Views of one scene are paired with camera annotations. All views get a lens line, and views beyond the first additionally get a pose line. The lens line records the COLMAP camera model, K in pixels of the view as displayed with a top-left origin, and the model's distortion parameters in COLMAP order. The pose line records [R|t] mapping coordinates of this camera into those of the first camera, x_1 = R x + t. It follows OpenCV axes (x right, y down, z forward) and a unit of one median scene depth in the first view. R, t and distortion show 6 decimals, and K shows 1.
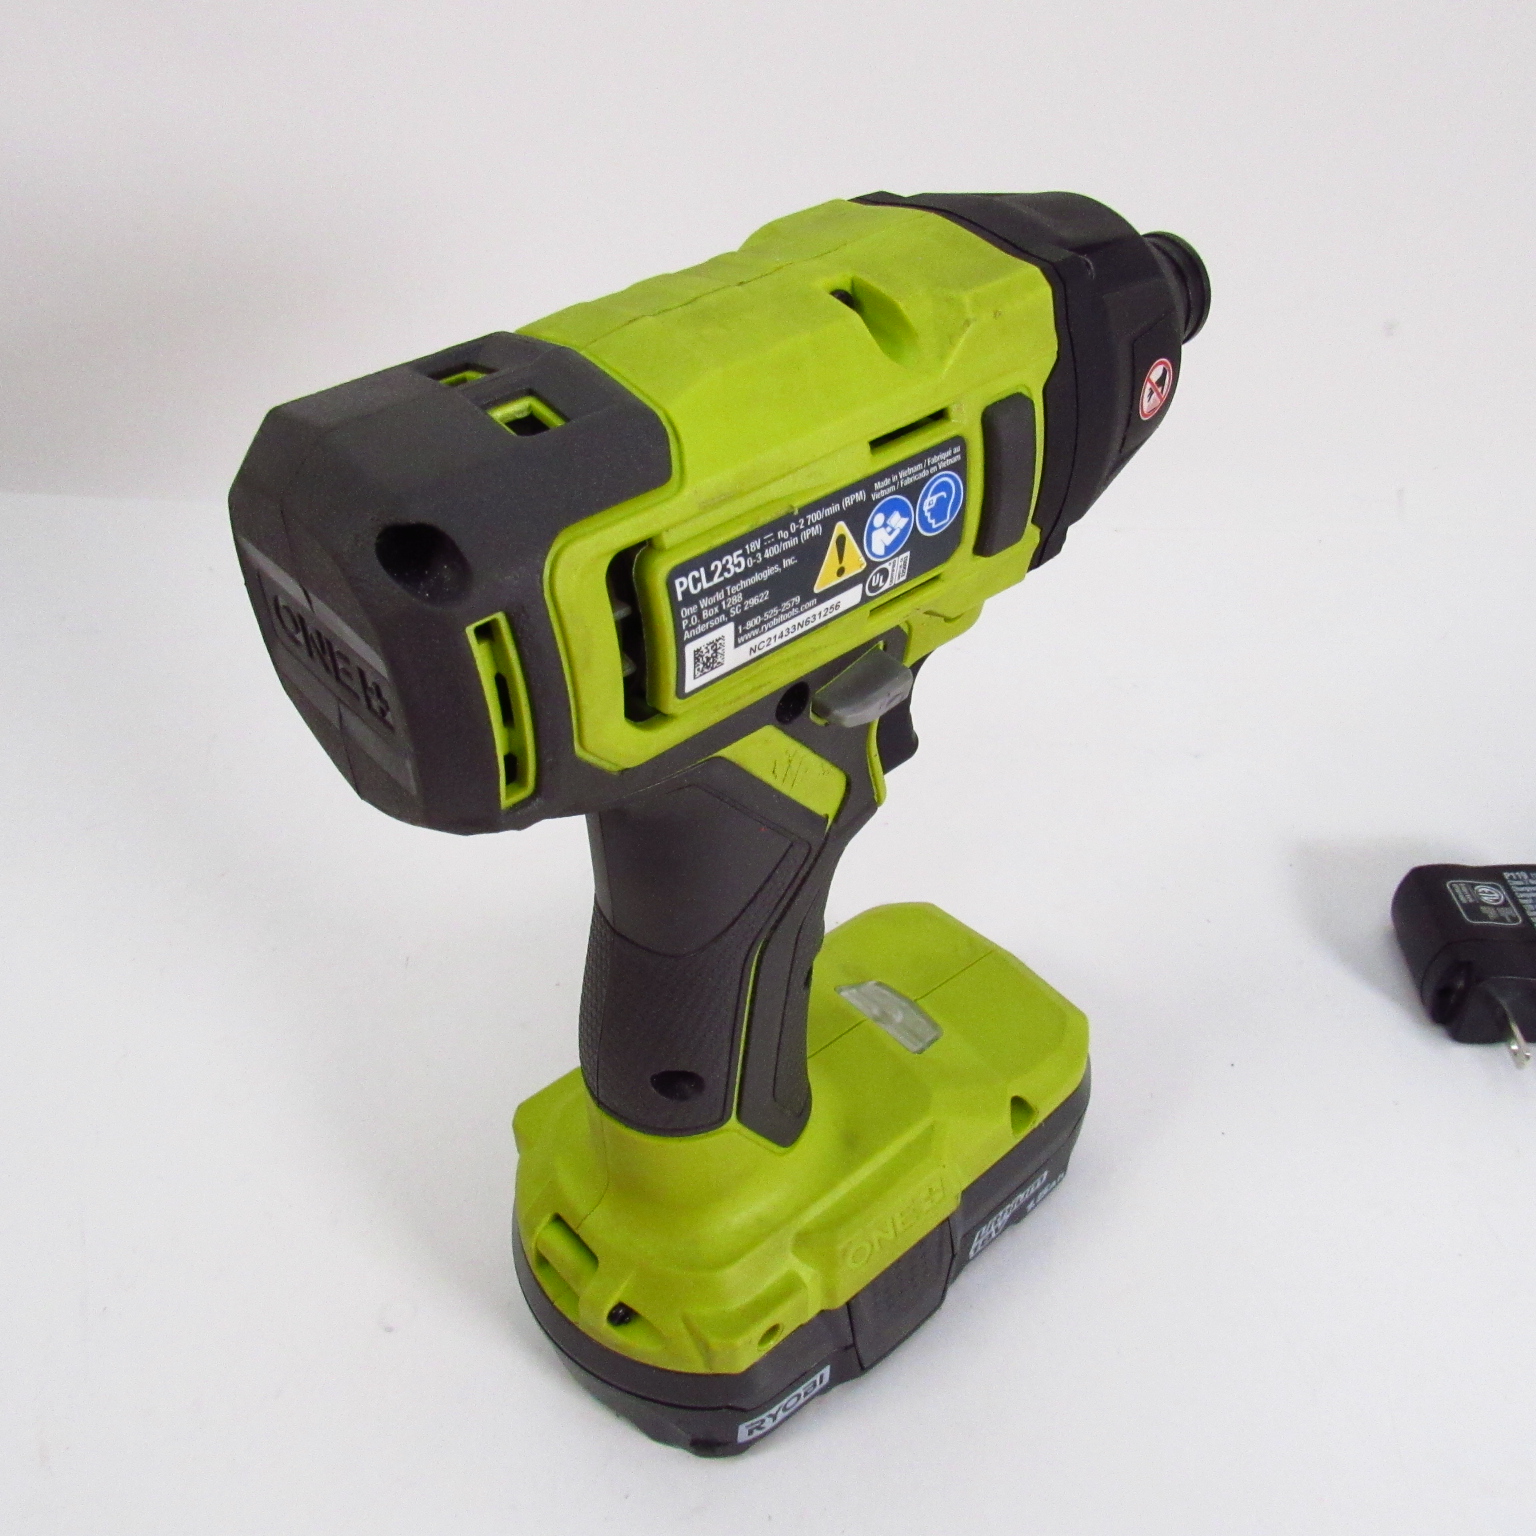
lens RADIAL K [[1472.0, 0, 775.4], [0, 1472.0, 769.0], [0, 0, 1]] dist [-0.005300, 0.000000]
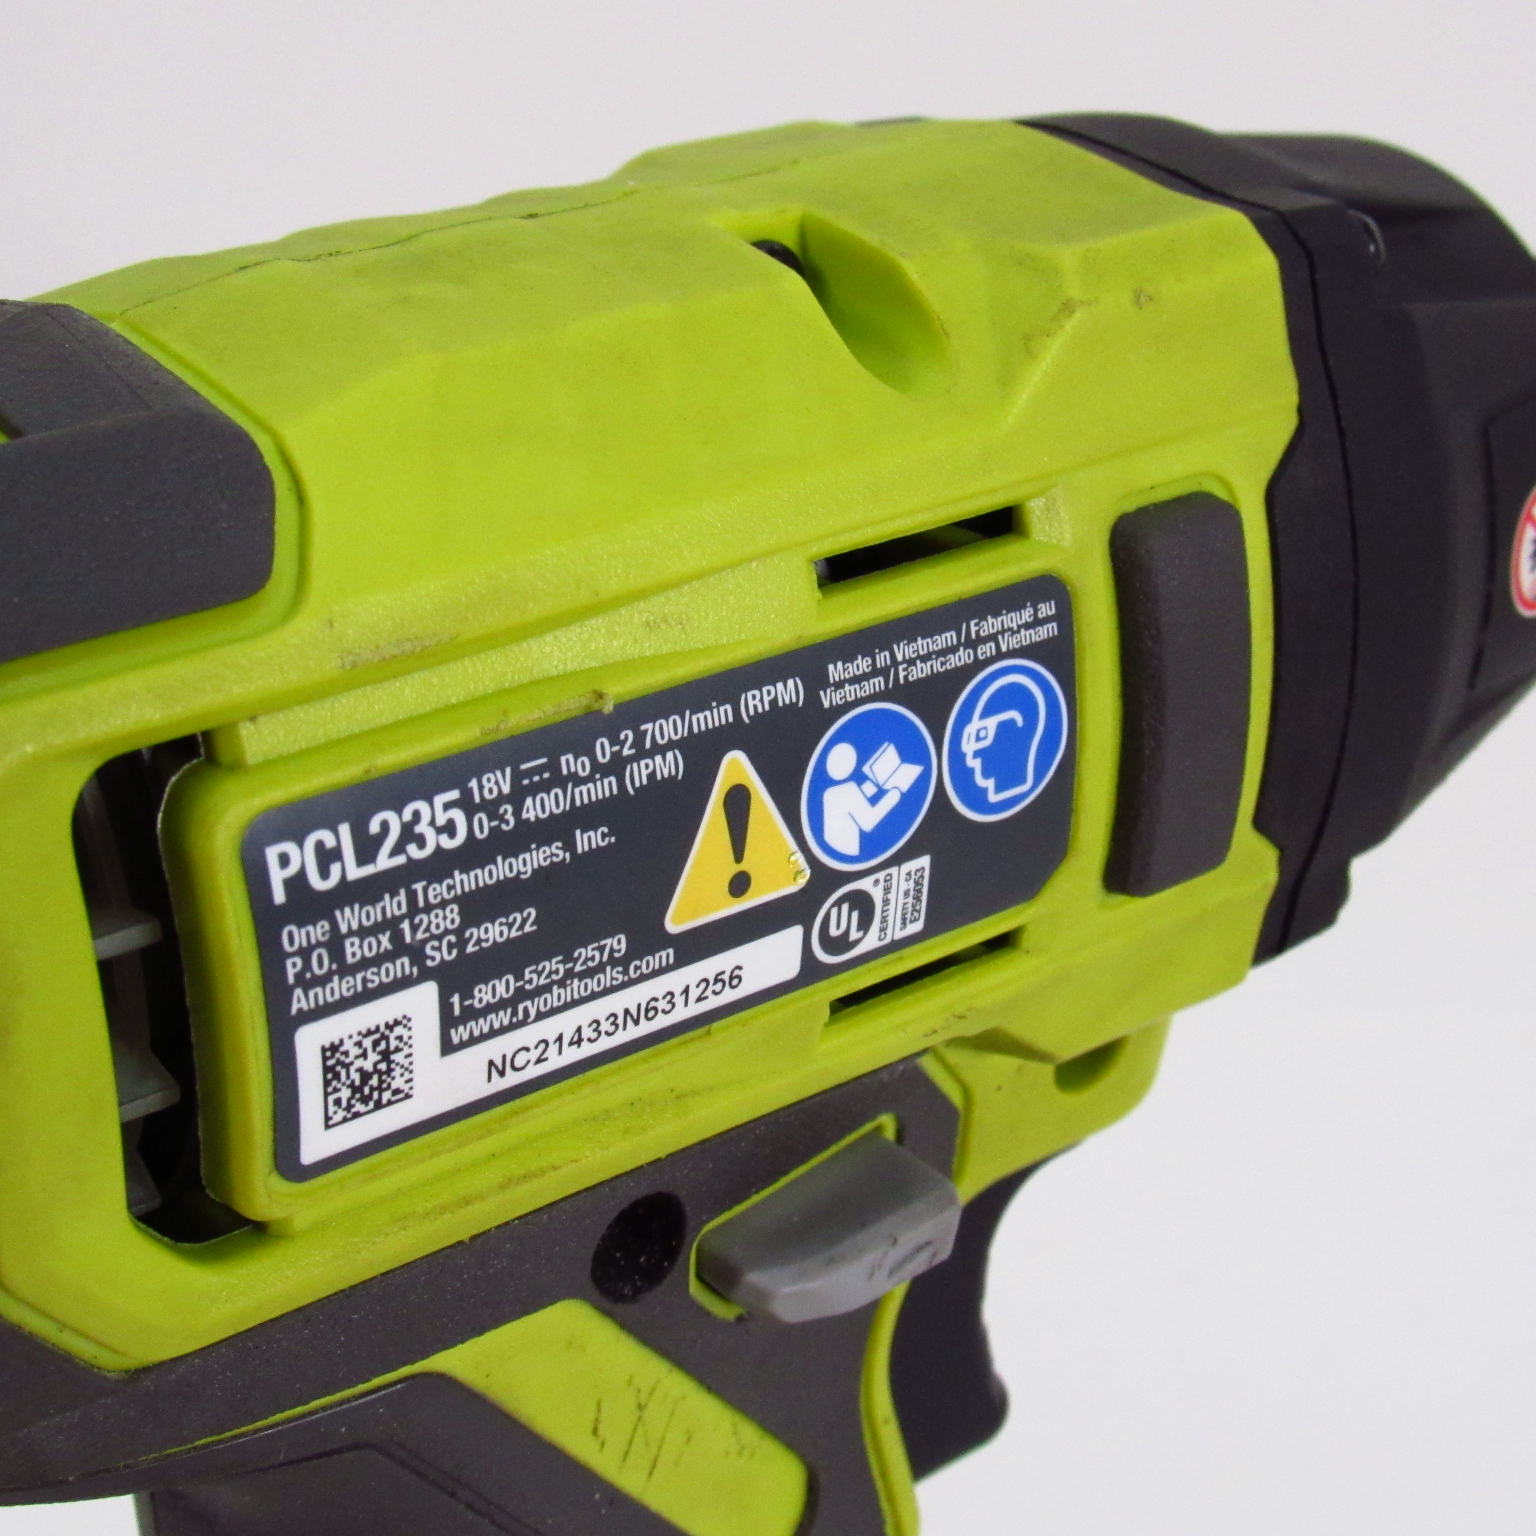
lens RADIAL K [[2893.9, 0, 768.7], [0, 2893.9, 767.2], [0, 0, 1]] dist [-0.122083, 0.000000]
pose [[0.998558, 0.024586, -0.047712, 0.087098], [-0.036948, 0.959649, -0.278763, 0.049664], [0.038933, 0.280124, 0.959174, 0.250601]]
